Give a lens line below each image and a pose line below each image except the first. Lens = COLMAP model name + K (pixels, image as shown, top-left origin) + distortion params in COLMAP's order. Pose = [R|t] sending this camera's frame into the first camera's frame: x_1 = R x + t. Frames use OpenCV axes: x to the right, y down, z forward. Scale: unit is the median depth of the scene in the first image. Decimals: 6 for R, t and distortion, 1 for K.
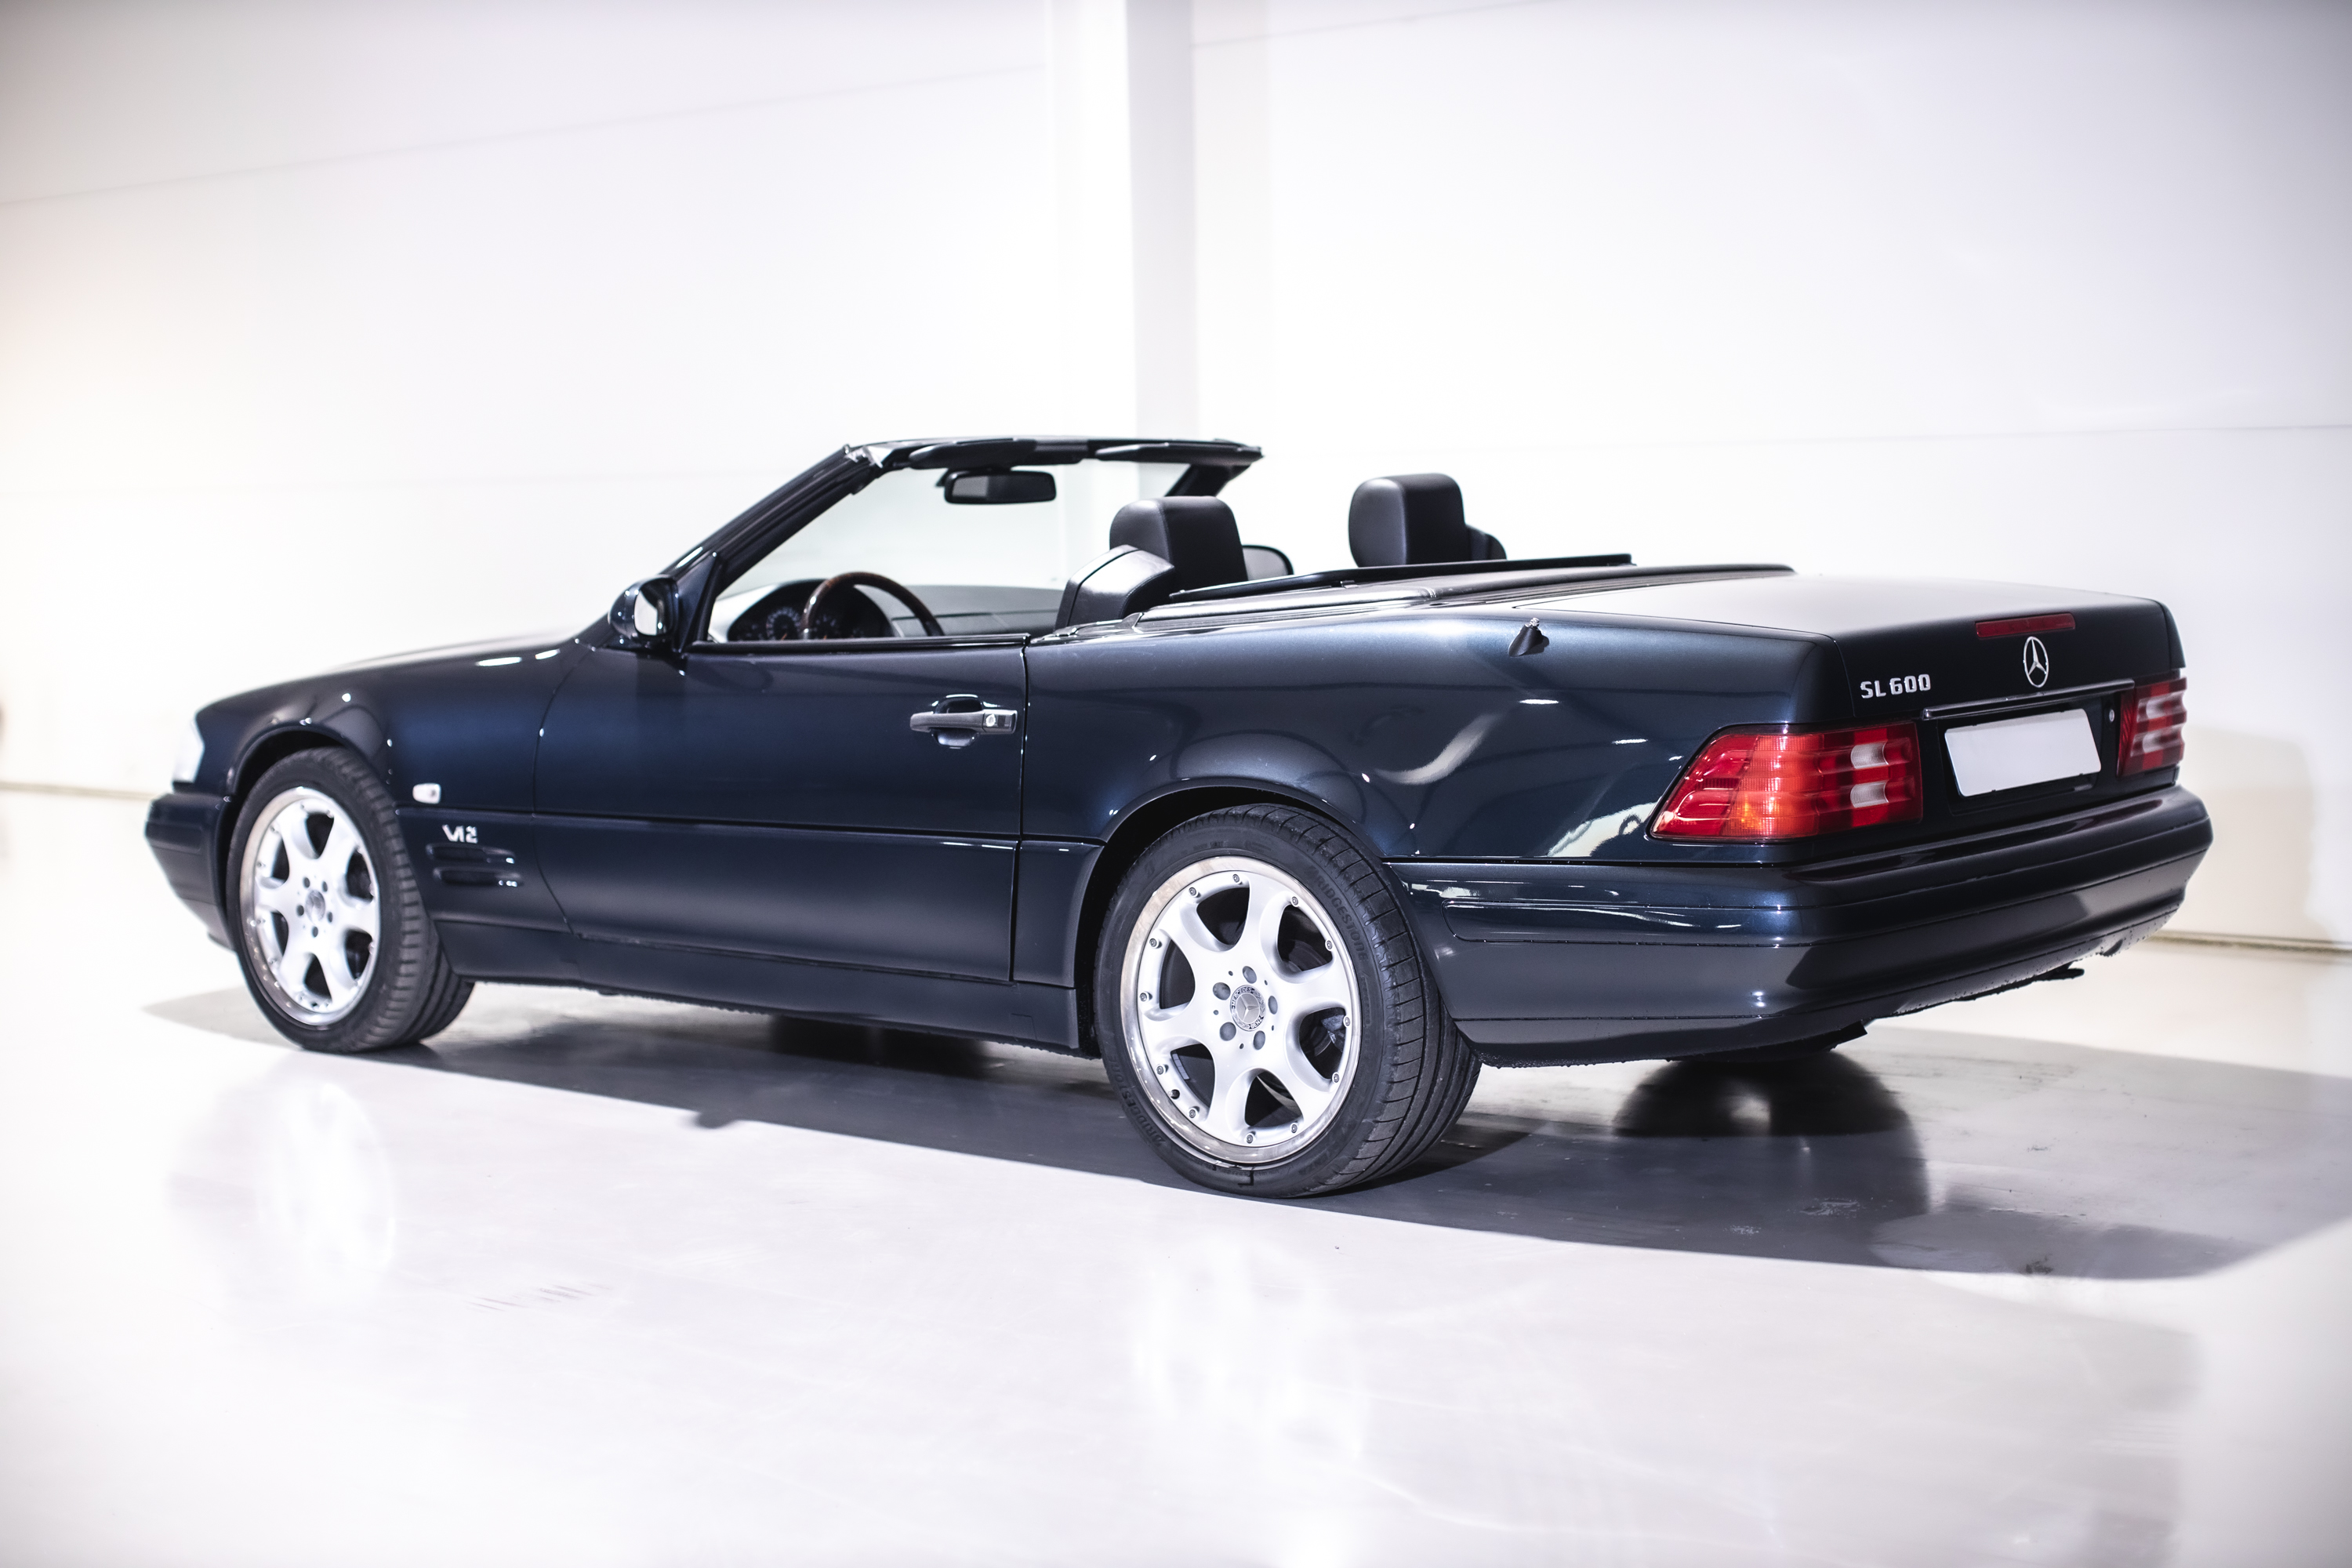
lens RADIAL K [[3229.8, 0, 1176.0], [0, 3229.8, 784.0], [0, 0, 1]] dist [-0.112710, -0.017595]
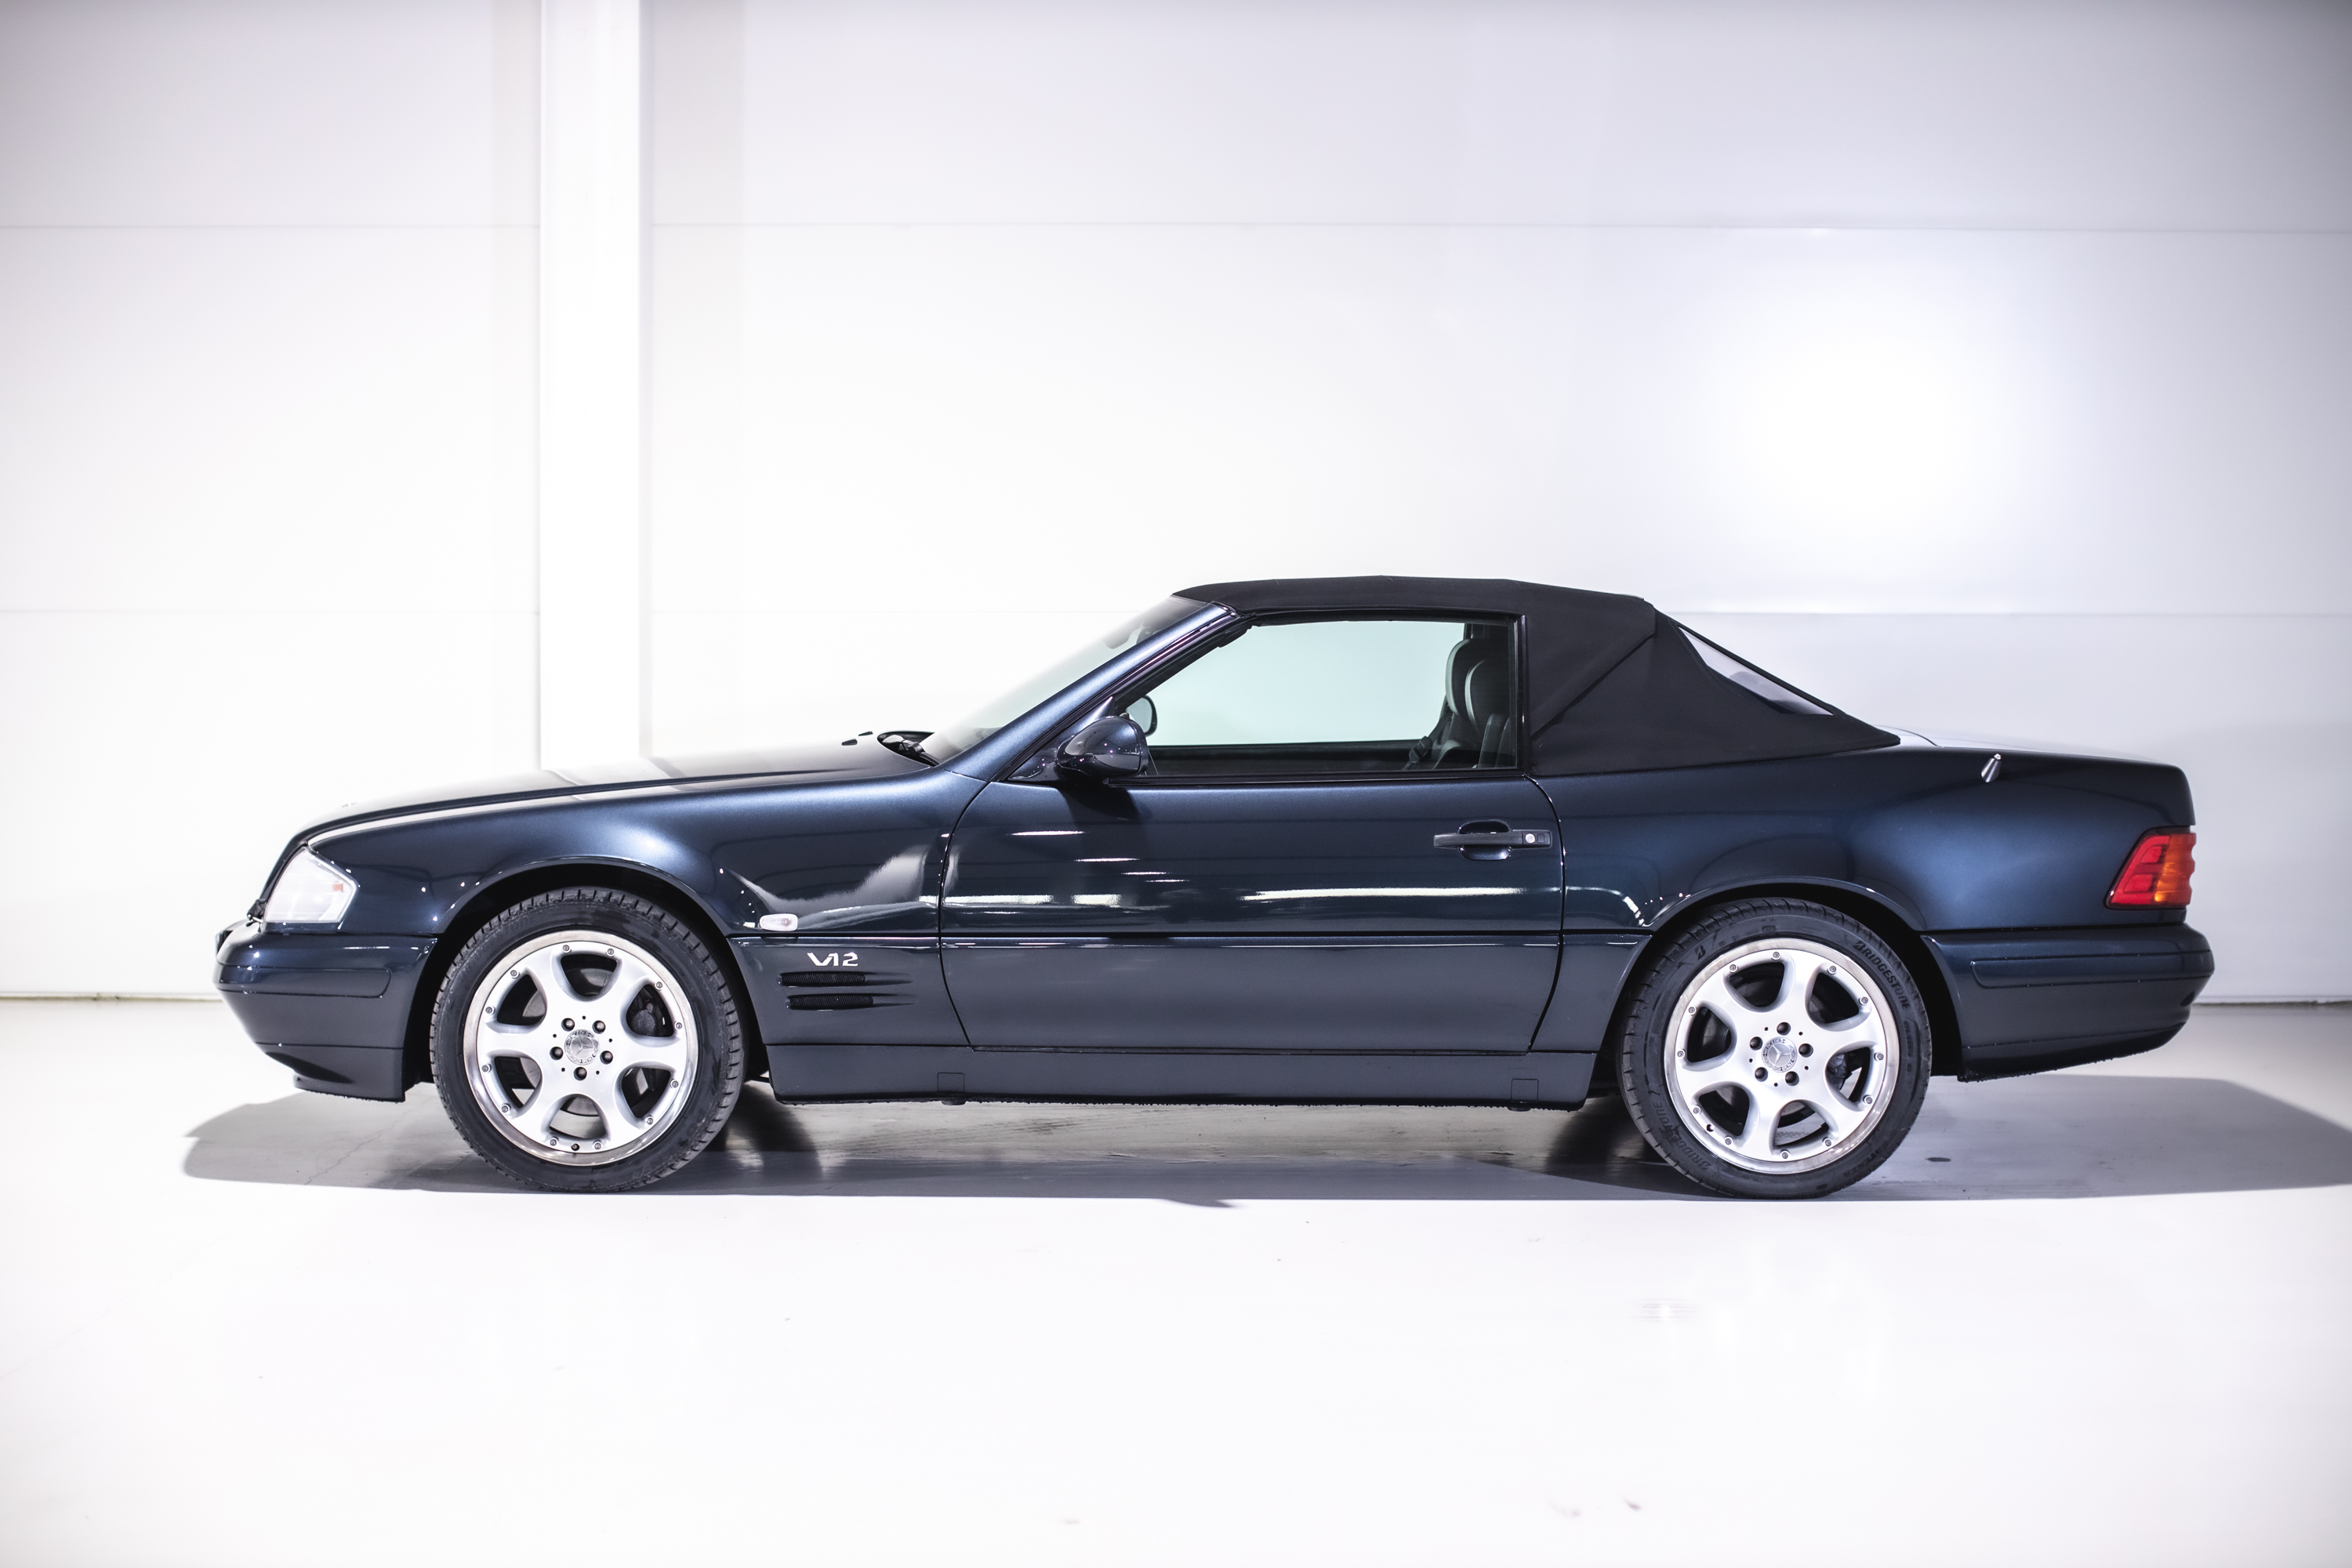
lens RADIAL K [[3229.8, 0, 1176.0], [0, 3229.8, 784.0], [0, 0, 1]] dist [-0.112710, -0.017595]
pose [[0.774884, -0.033830, 0.631198, -0.951094], [0.035018, 0.999331, 0.010572, -0.058929], [-0.631133, 0.013911, 0.775550, 0.159888]]
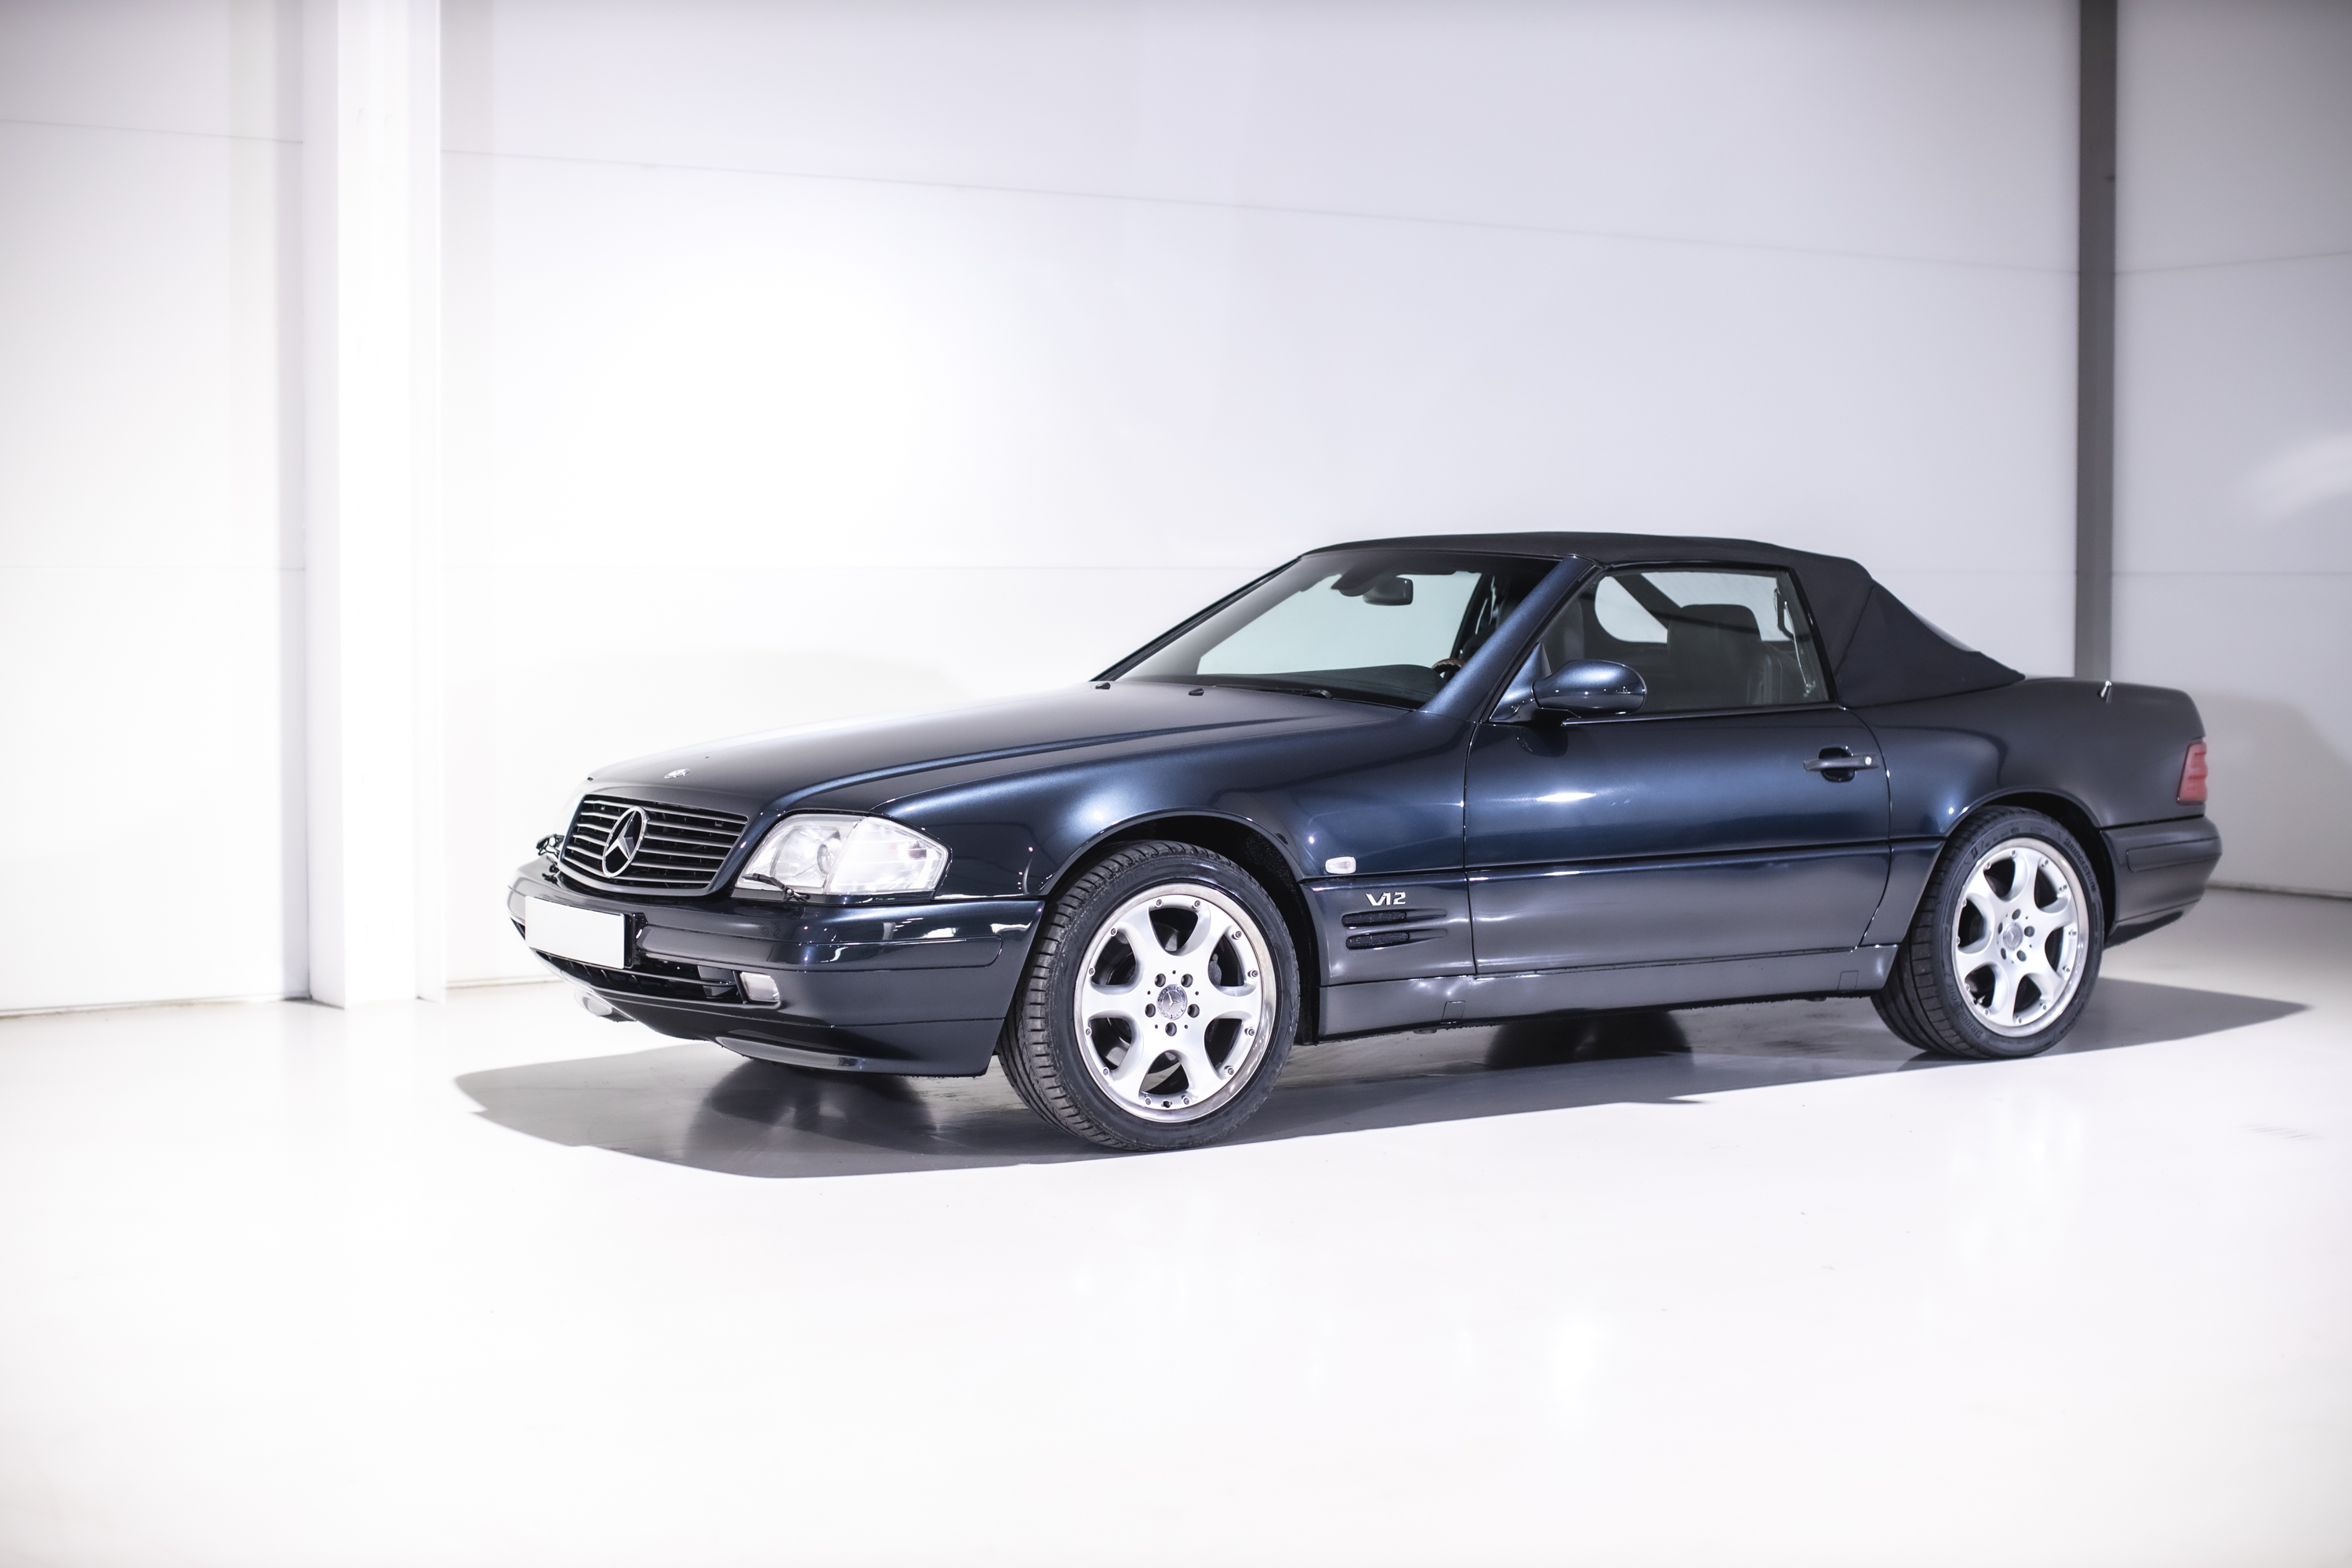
lens RADIAL K [[3229.8, 0, 1176.0], [0, 3229.8, 784.0], [0, 0, 1]] dist [-0.112710, -0.017595]
pose [[0.316436, -0.060741, 0.946667, -1.514298], [0.052559, 0.997538, 0.046437, -0.092766], [-0.947157, 0.035061, 0.318849, 0.878060]]
